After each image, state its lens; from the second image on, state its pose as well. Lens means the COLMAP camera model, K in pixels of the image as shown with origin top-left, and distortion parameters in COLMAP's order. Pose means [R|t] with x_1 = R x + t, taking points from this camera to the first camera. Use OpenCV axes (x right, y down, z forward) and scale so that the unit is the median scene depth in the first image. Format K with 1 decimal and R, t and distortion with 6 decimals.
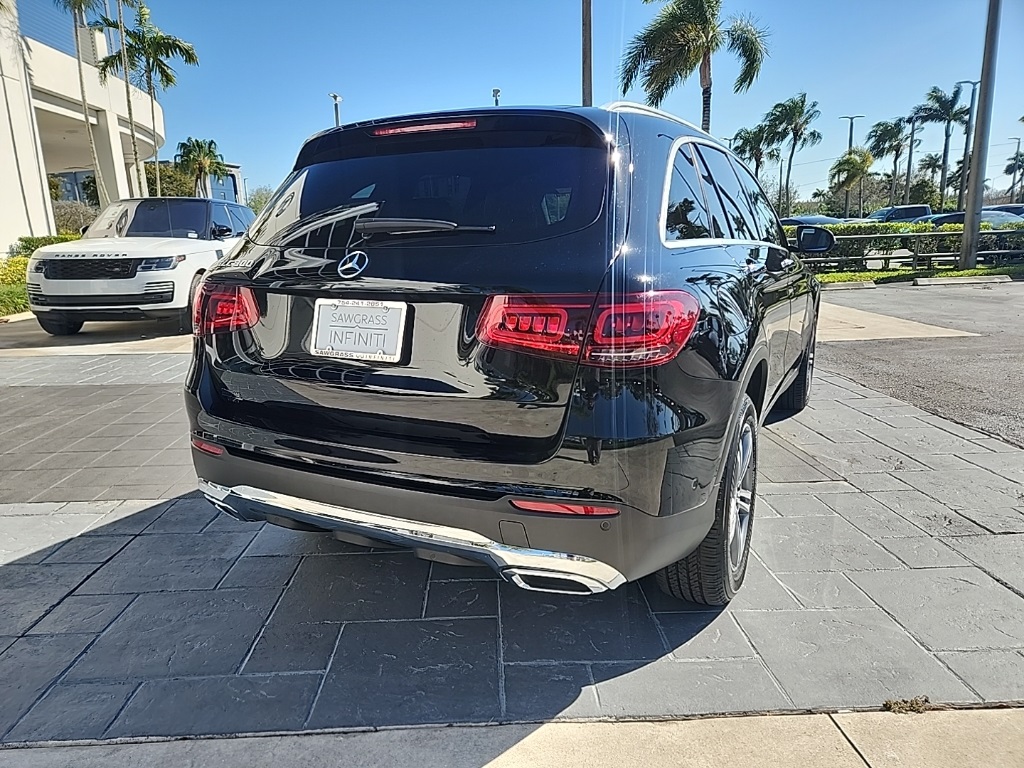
lens RADIAL K [[678.7, 0, 515.9], [0, 678.7, 384.8], [0, 0, 1]] dist [0.070345, -0.058157]
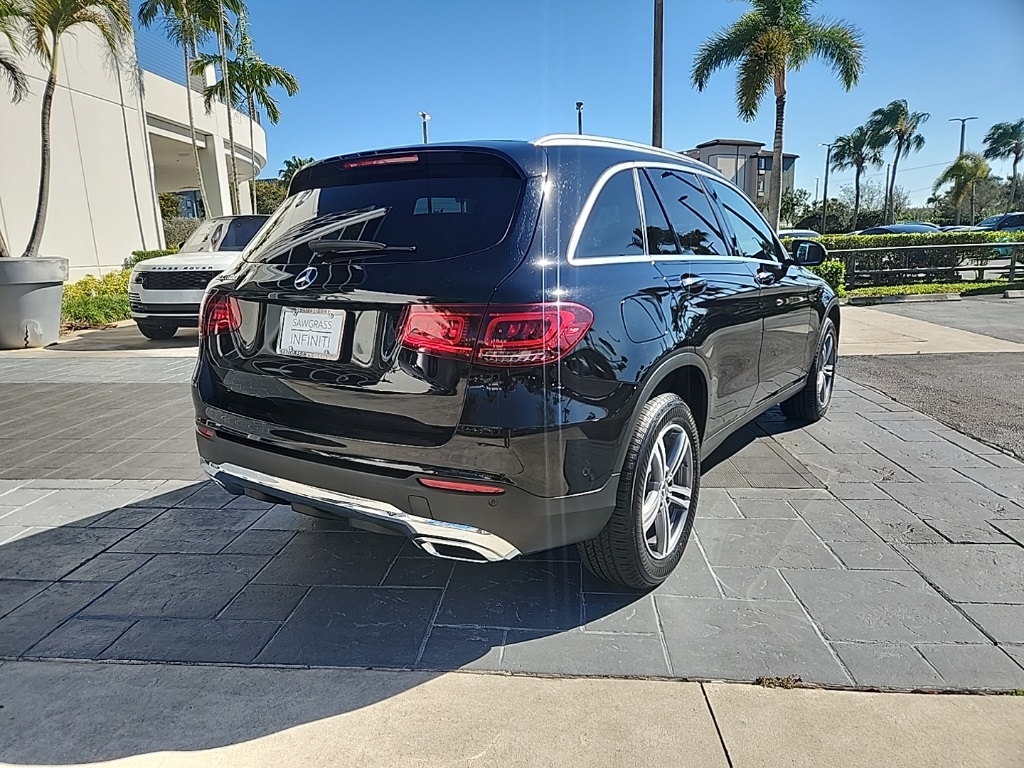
lens RADIAL K [[678.7, 0, 515.6], [0, 678.7, 383.9], [0, 0, 1]] dist [0.070345, -0.058157]
pose [[0.992067, 0.020514, -0.124029, 0.205724], [-0.022541, 0.999634, -0.014962, 0.013549], [0.123676, 0.017639, 0.992166, -0.104107]]
